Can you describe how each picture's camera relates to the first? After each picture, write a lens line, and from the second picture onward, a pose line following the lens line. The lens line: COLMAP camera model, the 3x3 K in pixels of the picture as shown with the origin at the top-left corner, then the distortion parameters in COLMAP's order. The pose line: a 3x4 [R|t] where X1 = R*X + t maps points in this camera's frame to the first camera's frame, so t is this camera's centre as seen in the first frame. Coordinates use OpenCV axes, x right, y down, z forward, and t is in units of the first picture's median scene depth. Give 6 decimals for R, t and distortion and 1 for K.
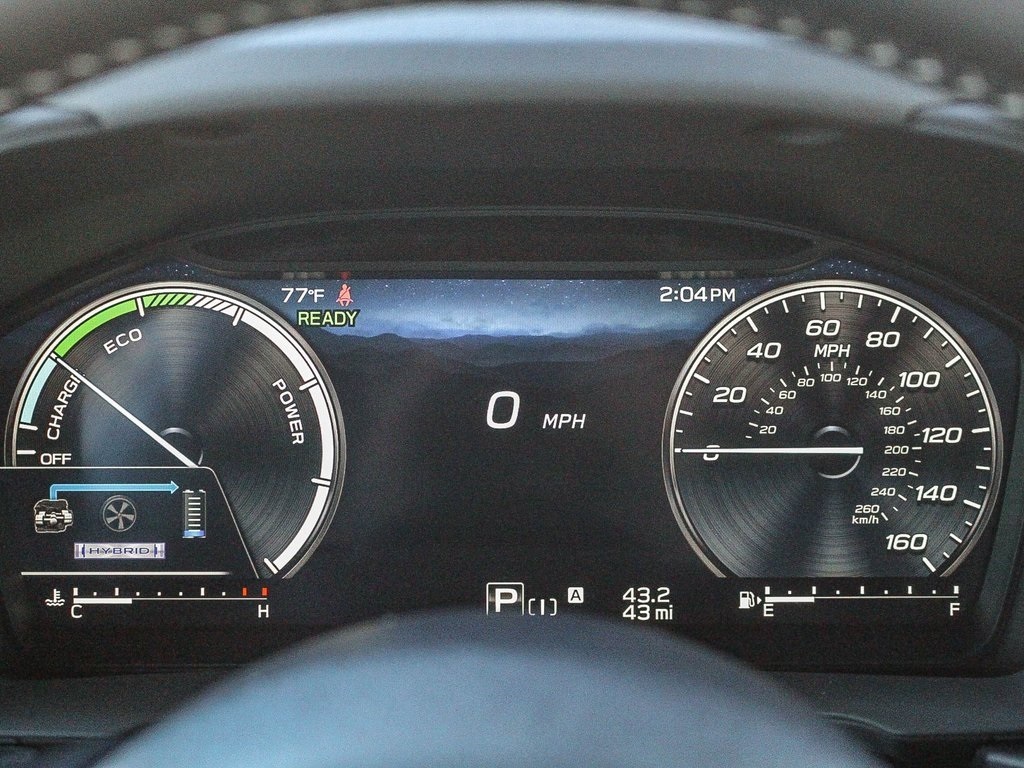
lens RADIAL K [[747.0, 0, 509.8], [0, 747.0, 390.1], [0, 0, 1]] dist [-0.000075, -0.000802]
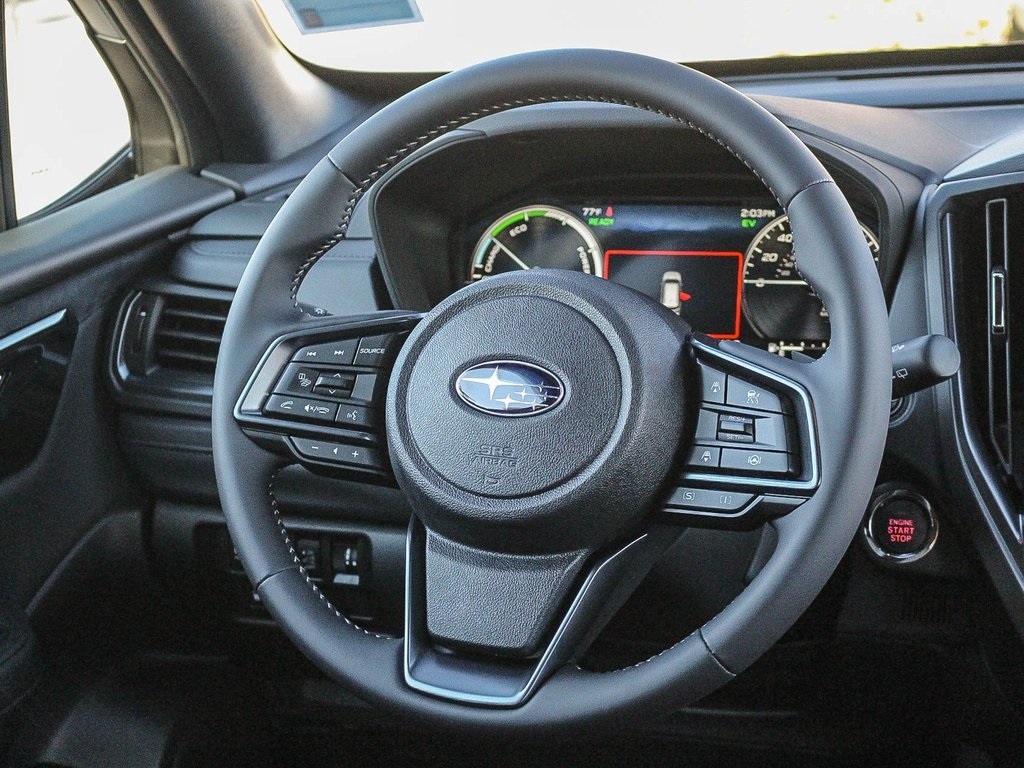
lens RADIAL K [[1840.3, 0, 514.9], [0, 1840.3, 389.7], [0, 0, 1]] dist [-0.047847, 0.000000]
pose [[0.944957, 0.041149, -0.324597, 1.392212], [-0.049989, 0.998570, -0.018937, 0.551946], [0.323354, 0.034121, 0.945663, -4.518907]]
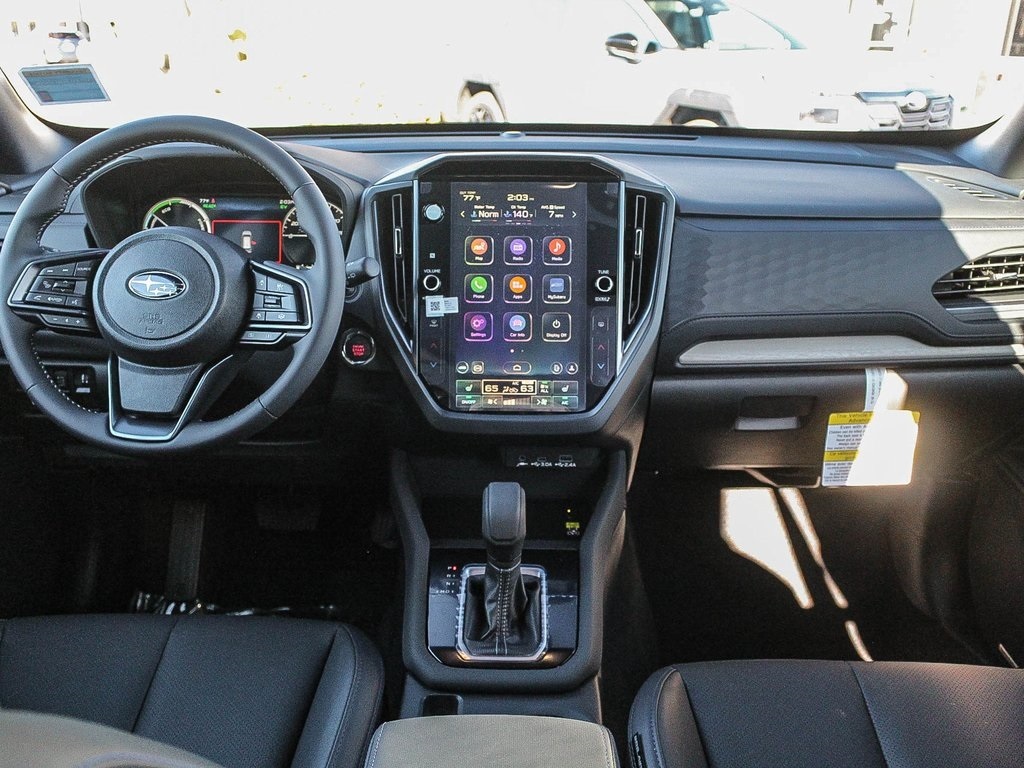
lens RADIAL K [[925.9, 0, 515.6], [0, 925.9, 388.2], [0, 0, 1]] dist [0.002720, 0.006155]
pose [[0.999797, 0.016357, -0.011791, 1.770674], [-0.015699, 0.998423, 0.053901, 0.704392], [0.012654, -0.053705, 0.998477, -4.860410]]
